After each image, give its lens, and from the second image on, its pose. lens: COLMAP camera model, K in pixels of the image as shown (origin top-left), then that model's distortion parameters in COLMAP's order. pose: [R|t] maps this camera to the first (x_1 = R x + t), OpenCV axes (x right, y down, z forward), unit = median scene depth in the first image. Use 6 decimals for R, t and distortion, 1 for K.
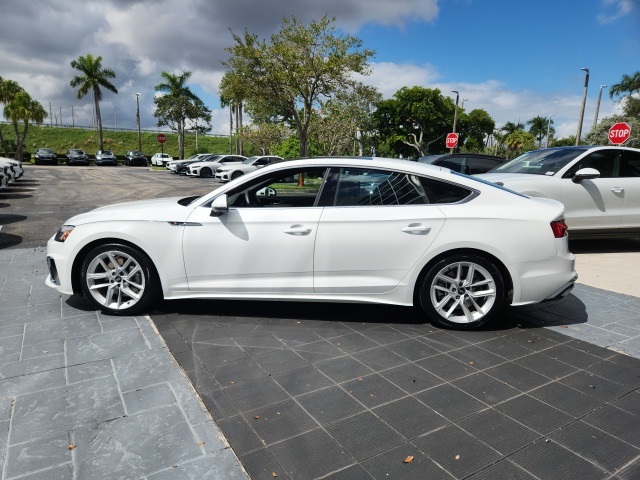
lens RADIAL K [[432.6, 0, 317.1], [0, 432.6, 254.4], [0, 0, 1]] dist [0.067822, -0.059642]
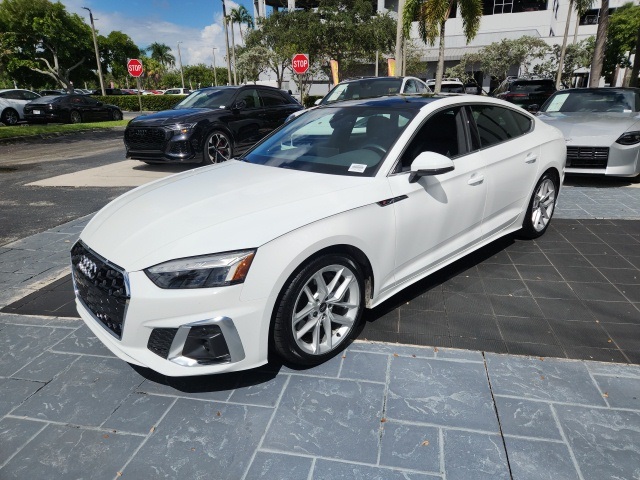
lens RADIAL K [[432.6, 0, 327.8], [0, 432.6, 233.3], [0, 0, 1]] dist [0.067822, -0.059642]
pose [[0.666135, -0.267793, 0.696097, -0.130116], [0.190735, 0.963448, 0.188119, -0.025280], [-0.721030, 0.007458, 0.692863, 0.082441]]
